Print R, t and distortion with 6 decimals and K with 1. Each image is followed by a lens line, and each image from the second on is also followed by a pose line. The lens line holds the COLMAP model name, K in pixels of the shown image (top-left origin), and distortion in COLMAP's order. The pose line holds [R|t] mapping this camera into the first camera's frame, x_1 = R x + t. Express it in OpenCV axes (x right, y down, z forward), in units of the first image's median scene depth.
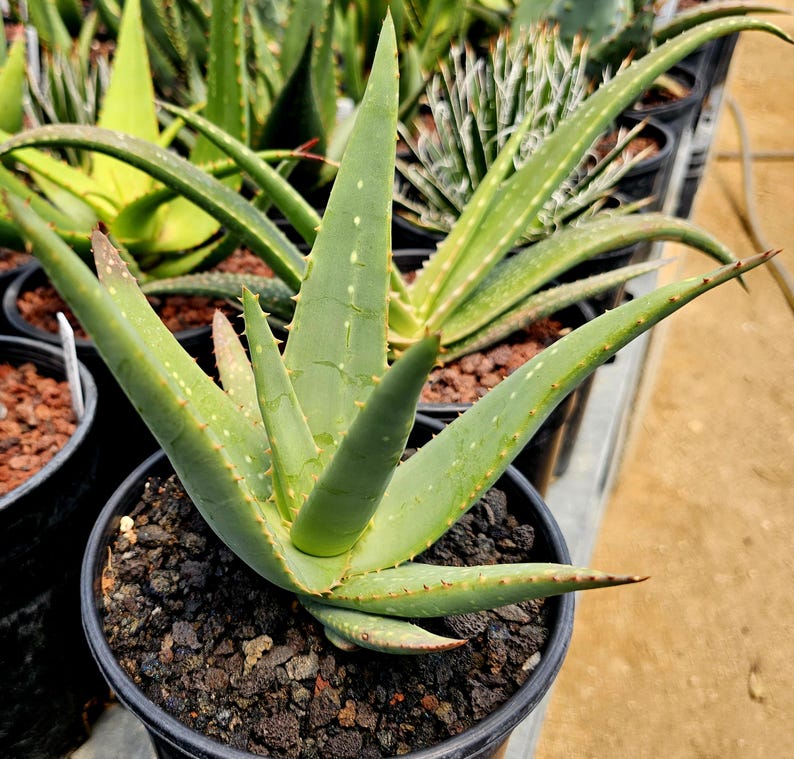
lens RADIAL K [[819.3, 0, 237.0], [0, 819.3, 363.4], [0, 0, 1]] dist [0.005264, -0.026263]
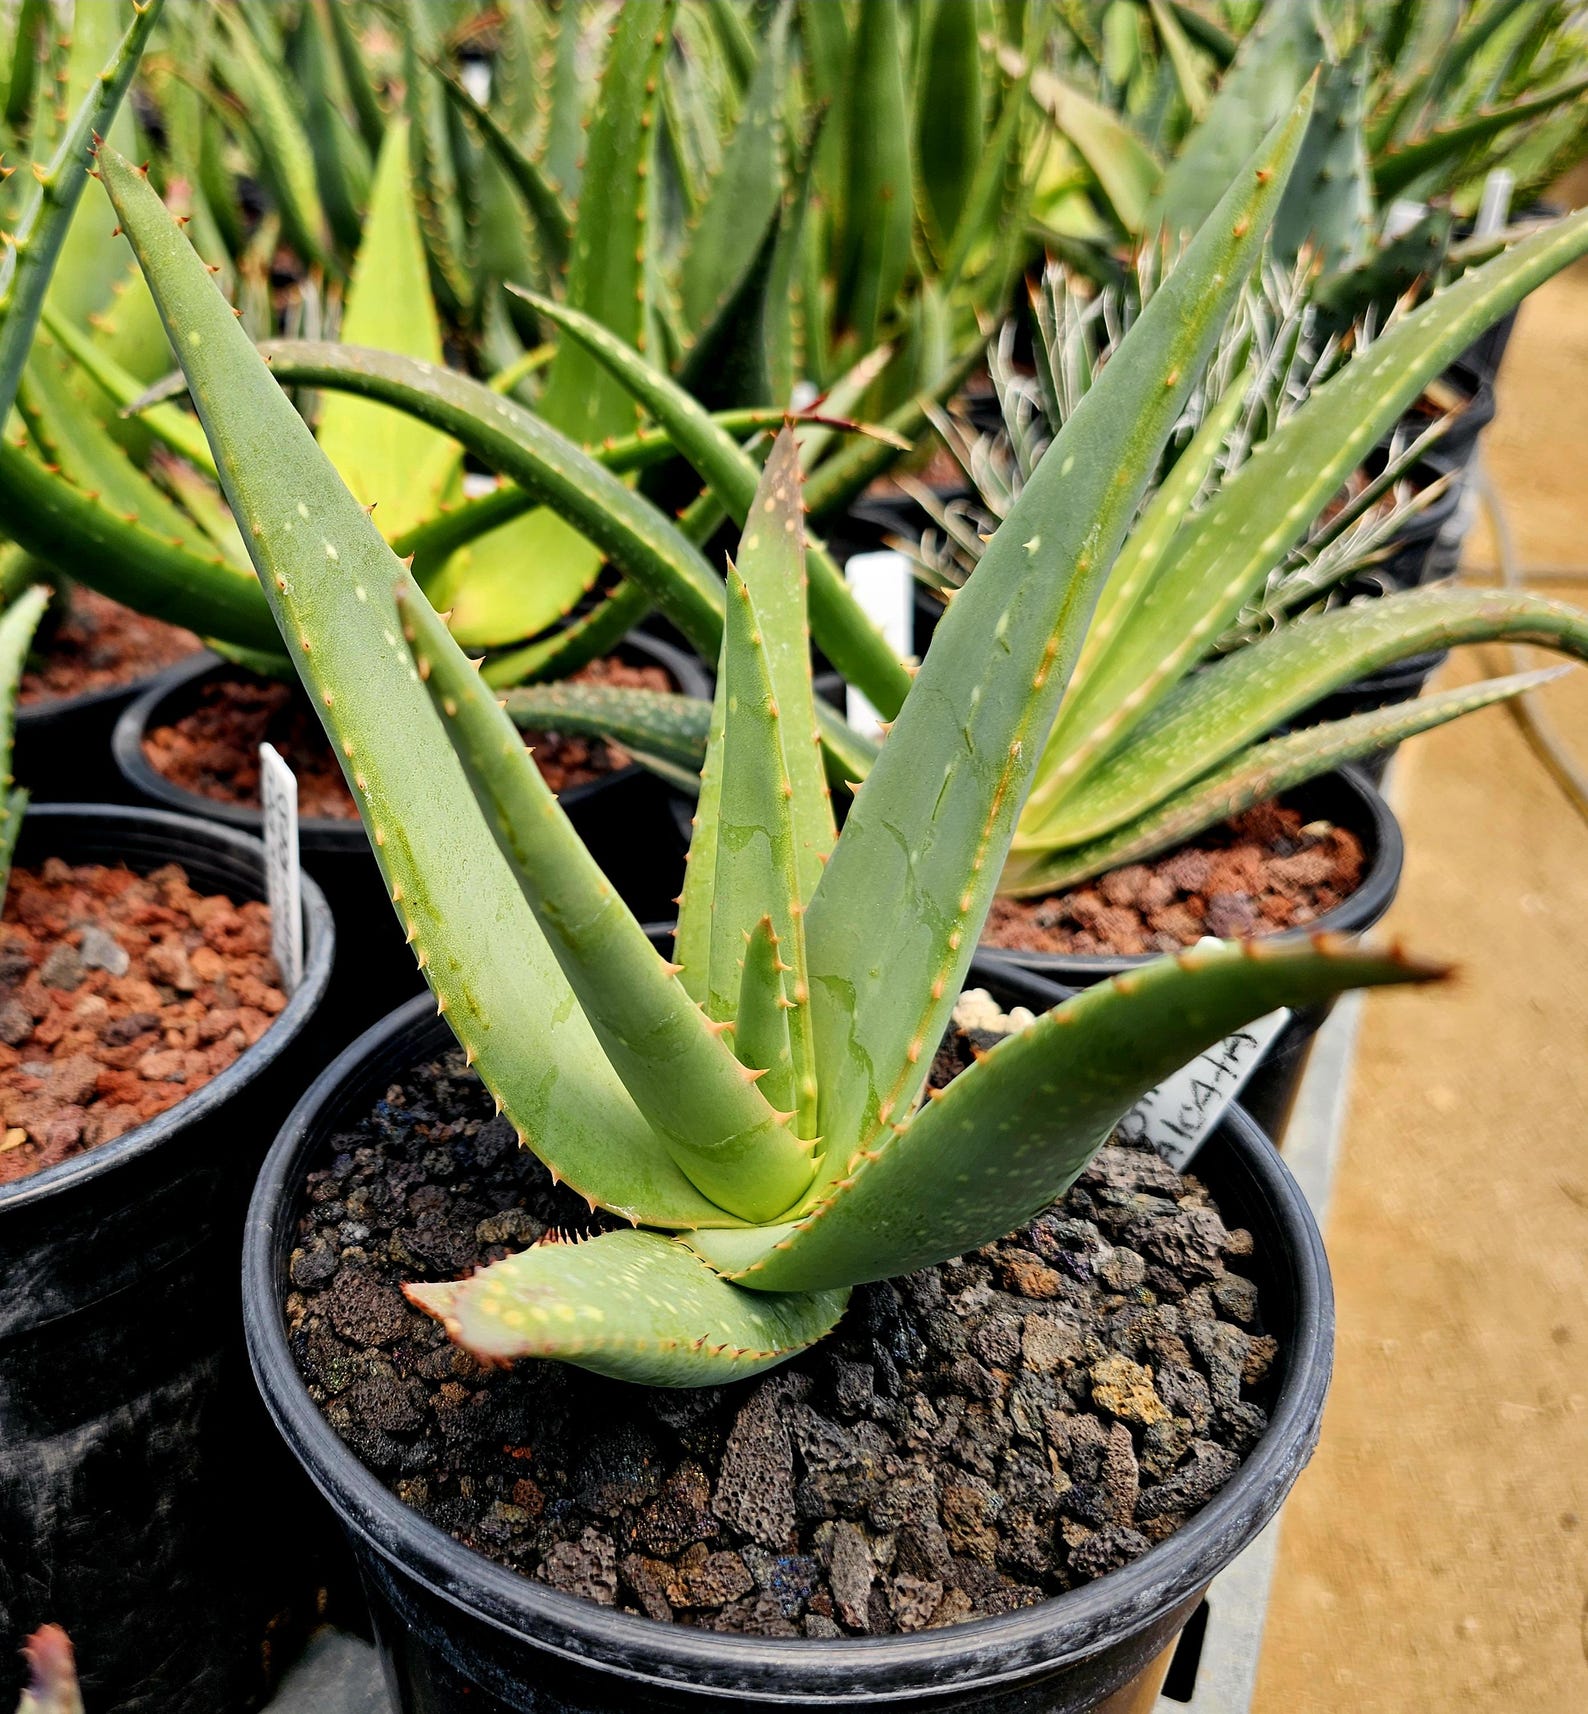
lens RADIAL K [[1633.6, 0, 500.1], [0, 1633.6, 822.3], [0, 0, 1]] dist [-0.001796, -0.019758]
pose [[0.999351, 0.031711, 0.017062, -0.090946], [-0.030037, 0.995419, -0.090768, 0.059642], [-0.019862, 0.090196, 0.995726, 0.070586]]
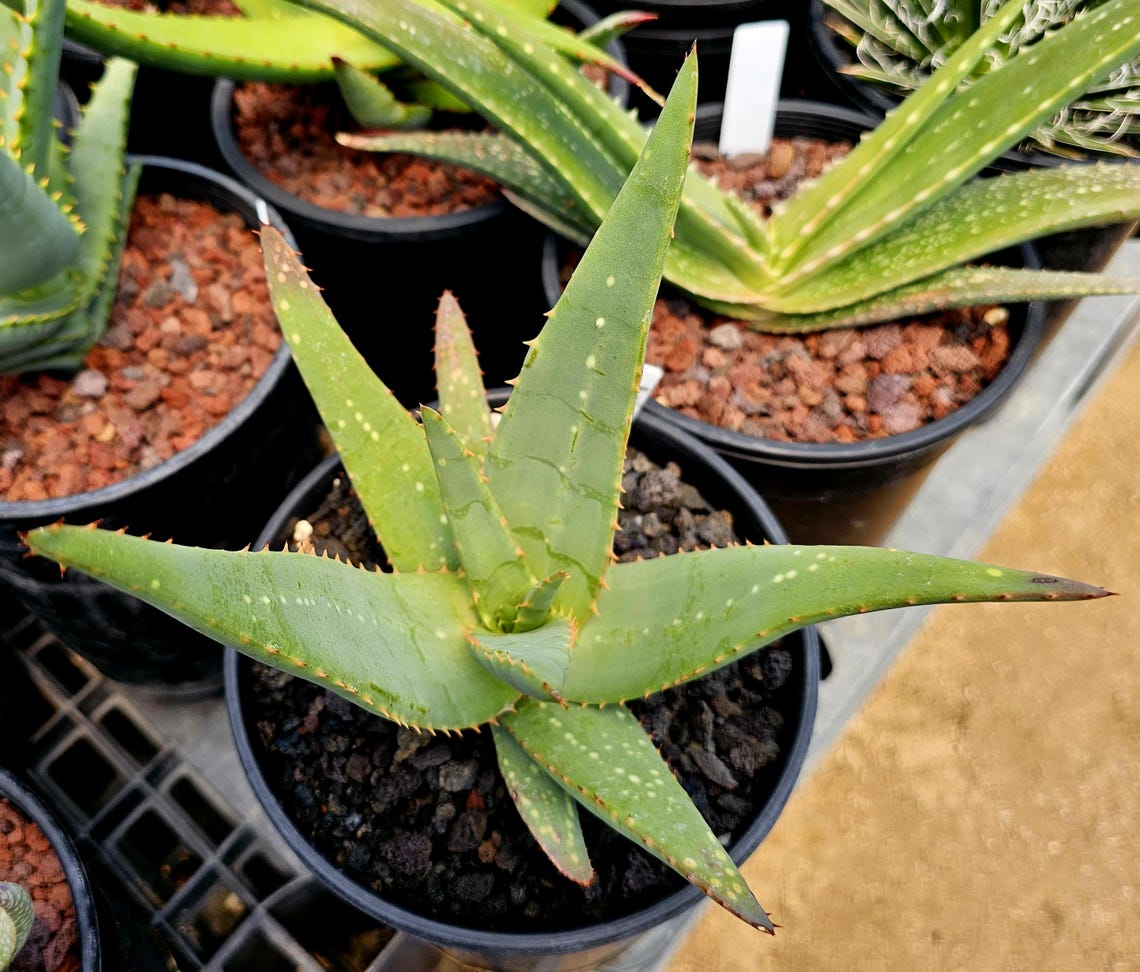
lens RADIAL K [[1179.4, 0, 434.8], [0, 1179.4, 437.5], [0, 0, 1]] dist [0.017746, -0.044077]
pose [[0.974939, 0.185079, -0.123450, 0.094827], [-0.117123, 0.898769, 0.422489, -0.313467], [0.189146, -0.397442, 0.897922, 0.009358]]
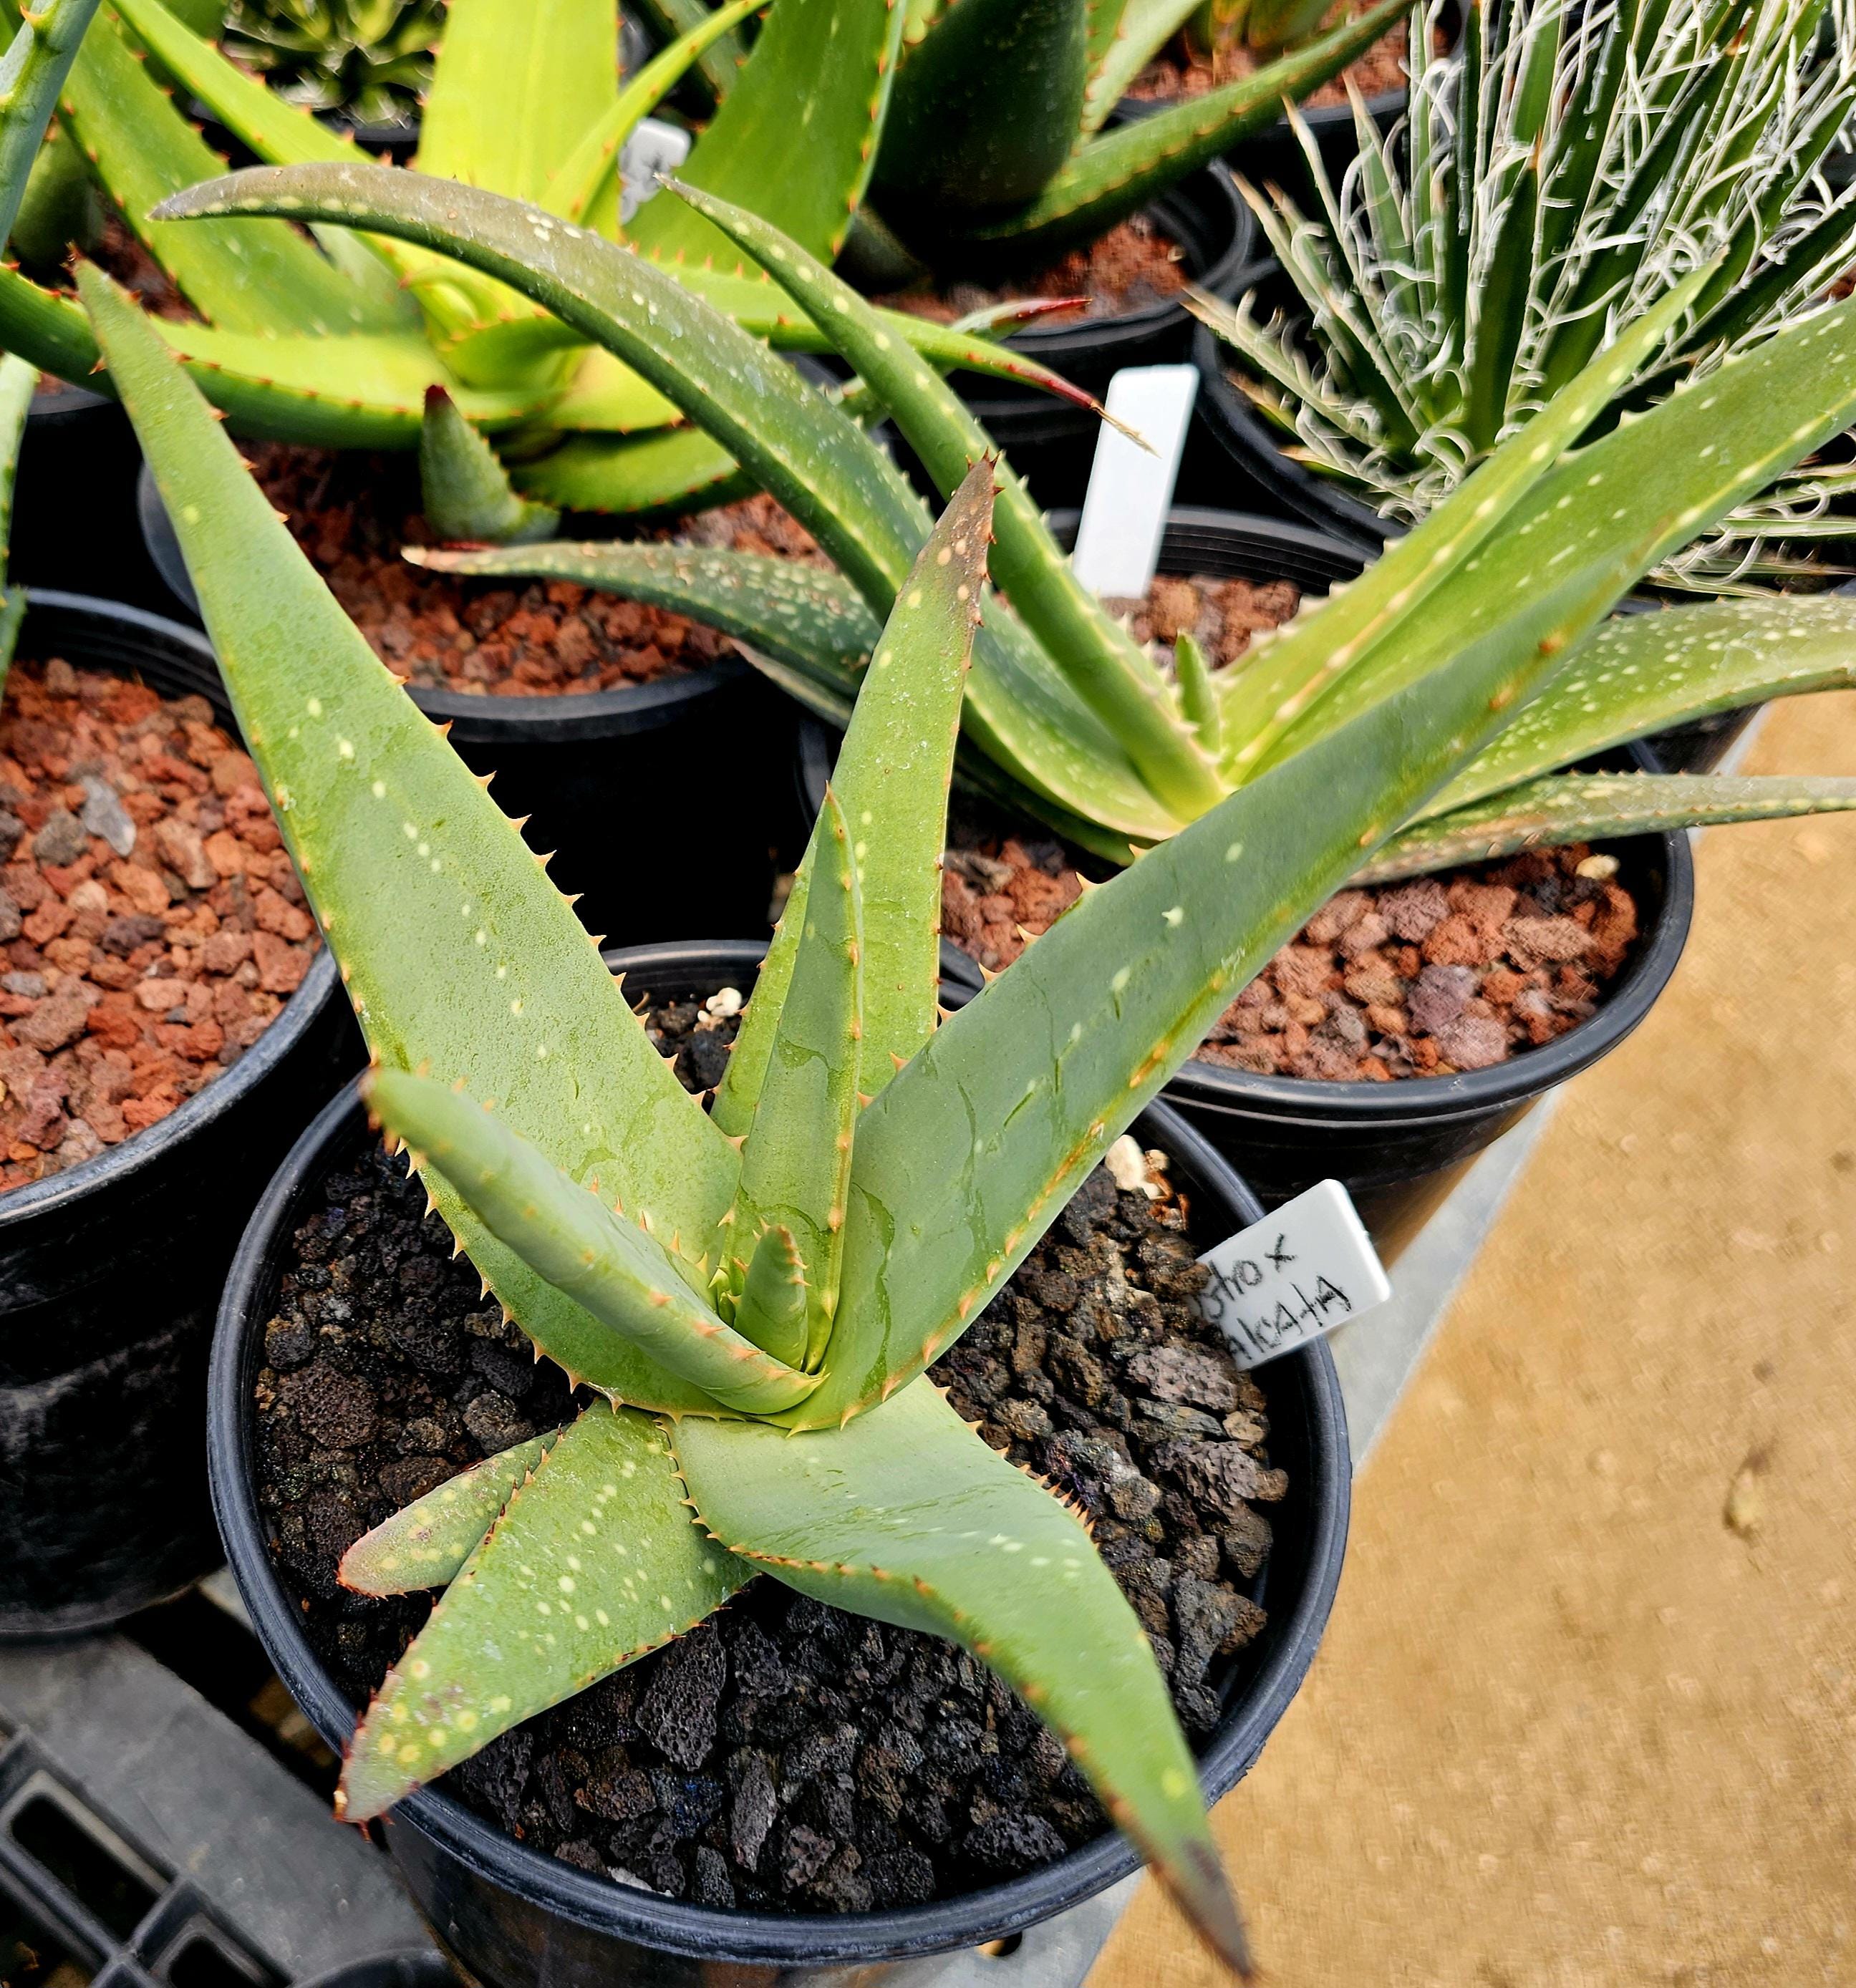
lens RADIAL K [[2038.9, 0, 493.1], [0, 2038.9, 1033.2], [0, 0, 1]] dist [0.013702, -0.034018]
pose [[0.985996, 0.165581, -0.019895, -0.075581], [-0.150180, 0.933435, 0.325799, -0.204283], [0.072517, -0.318249, 0.945230, 0.047215]]
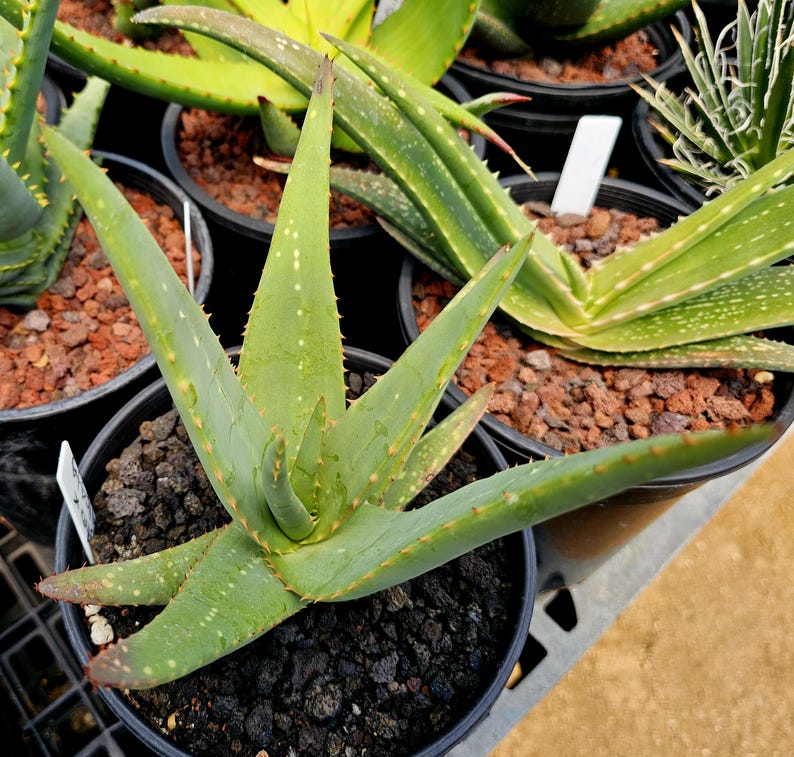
lens RADIAL K [[804.8, 0, 243.3], [0, 804.8, 342.3], [0, 0, 1]] dist [0.004122, -0.025768]
pose [[0.927552, 0.325026, -0.184406, 0.056639], [-0.226345, 0.881295, 0.414833, -0.292578], [0.297348, -0.343040, 0.891015, 0.151667]]
